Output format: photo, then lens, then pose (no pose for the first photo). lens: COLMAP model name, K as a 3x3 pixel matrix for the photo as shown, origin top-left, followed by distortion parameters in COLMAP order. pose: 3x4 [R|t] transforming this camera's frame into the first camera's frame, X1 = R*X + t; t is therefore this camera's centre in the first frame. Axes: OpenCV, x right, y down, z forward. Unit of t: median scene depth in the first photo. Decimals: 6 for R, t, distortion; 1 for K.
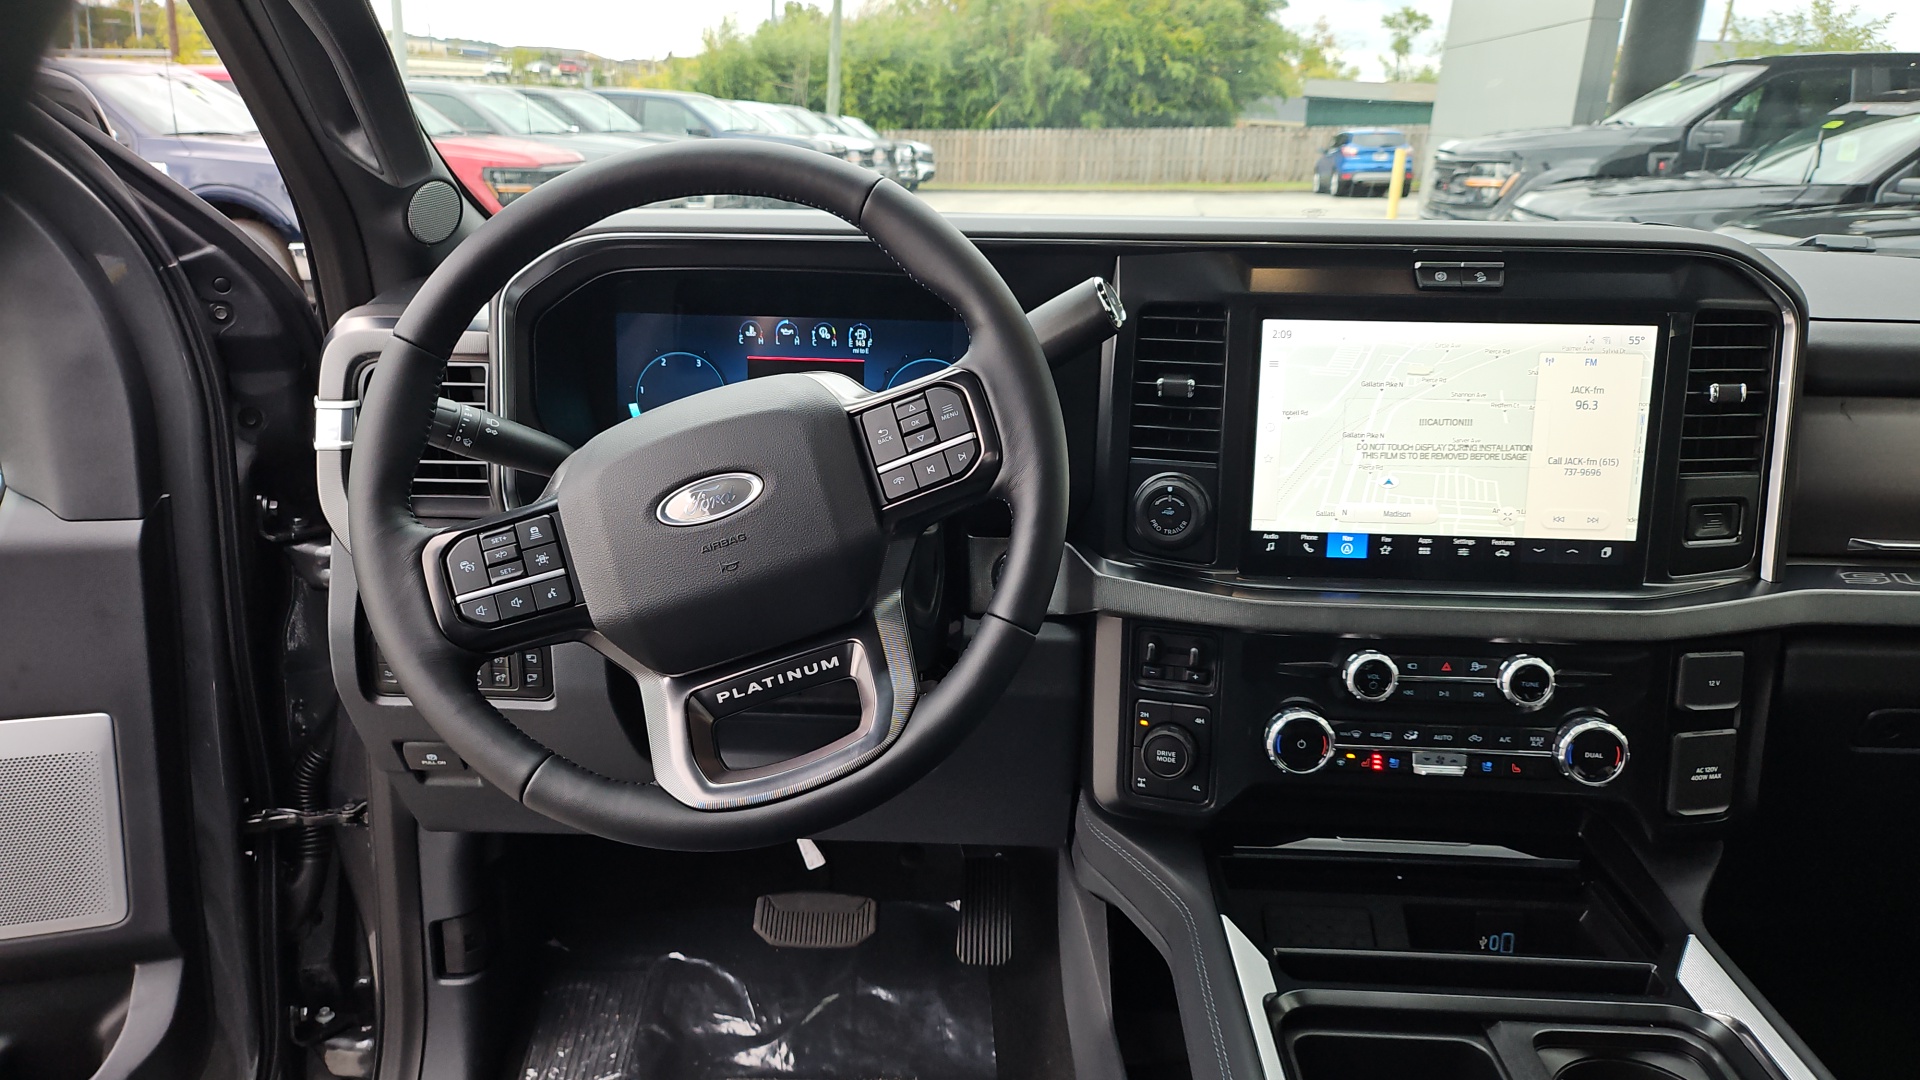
lens RADIAL K [[1369.5, 0, 965.4], [0, 1369.5, 546.6], [0, 0, 1]] dist [-0.002801, -0.073277]
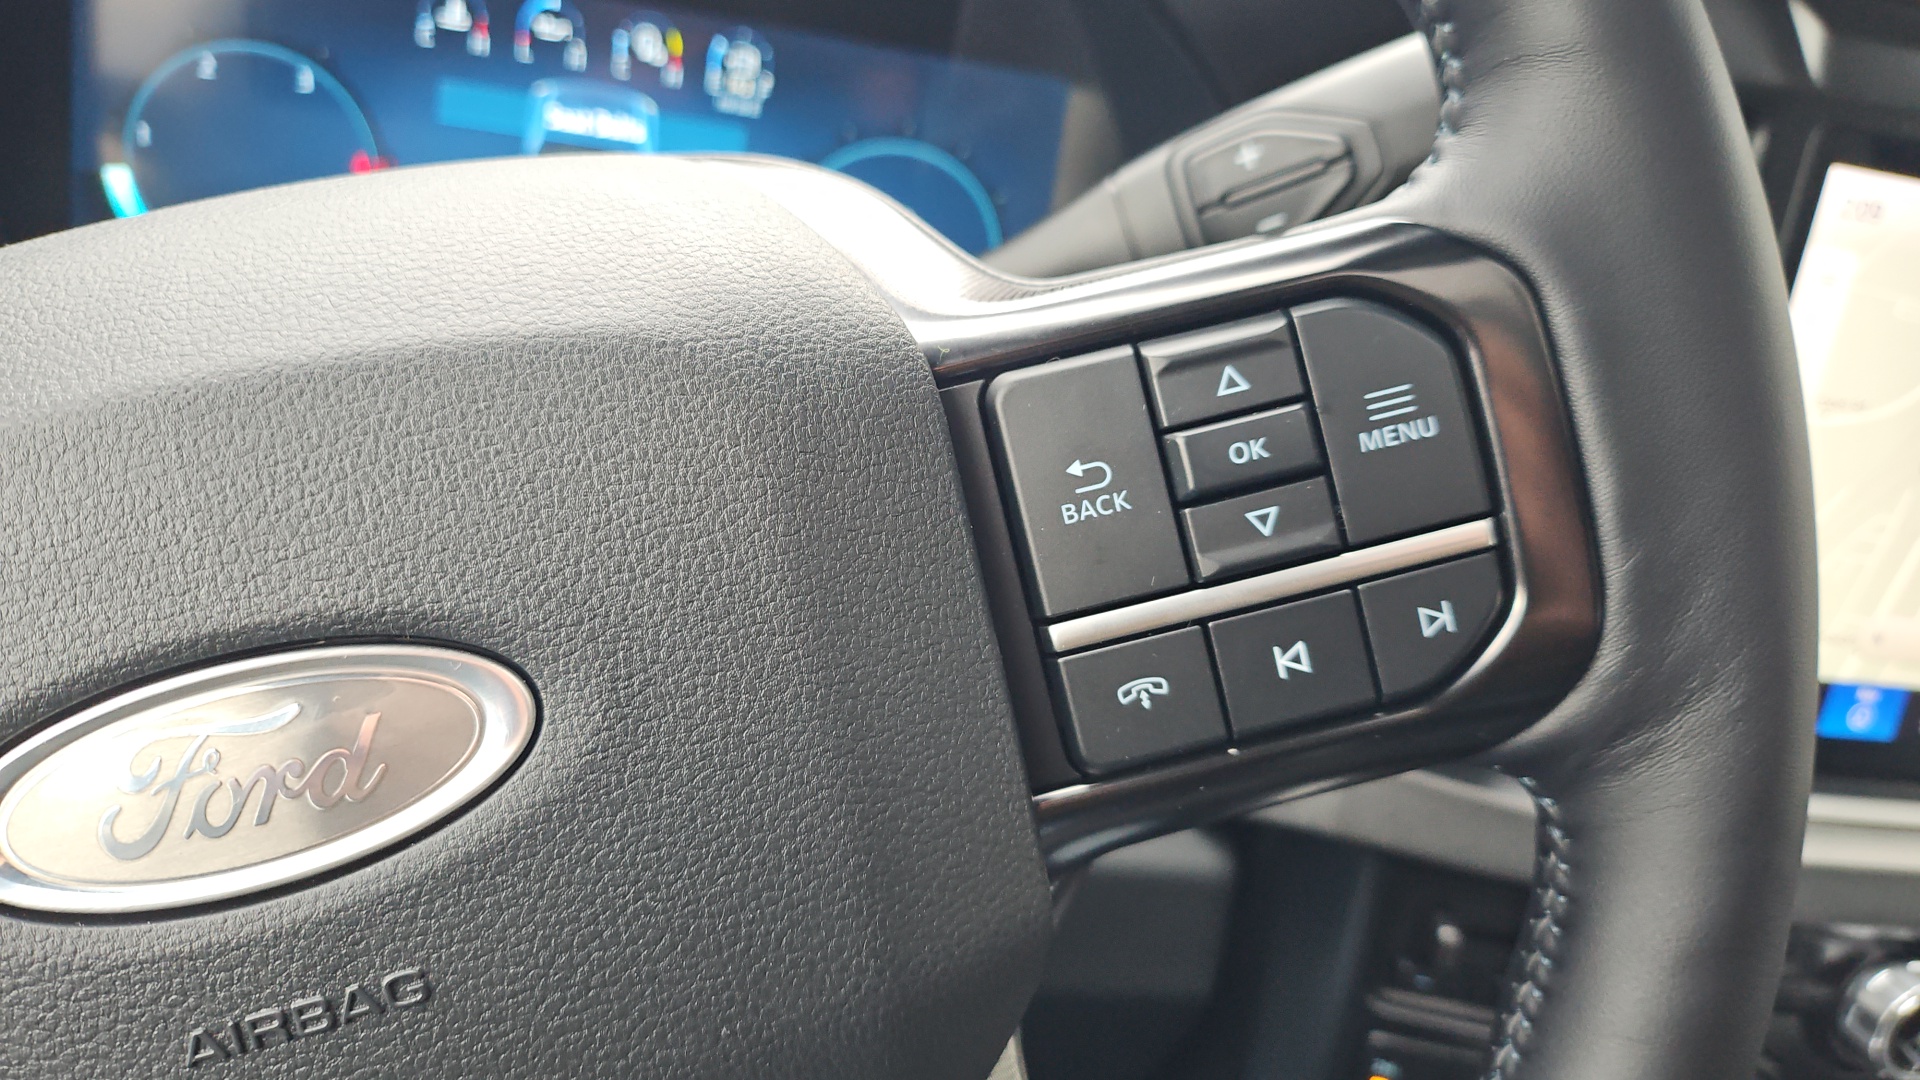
lens RADIAL K [[1364.7, 0, 960.0], [0, 1364.7, 540.0], [0, 0, 1]] dist [0.005370, -0.074534]
pose [[0.970510, 0.064261, 0.232338, -0.131932], [-0.095391, 0.987519, 0.125329, -0.098390], [-0.221384, -0.143796, 0.964527, 0.780236]]
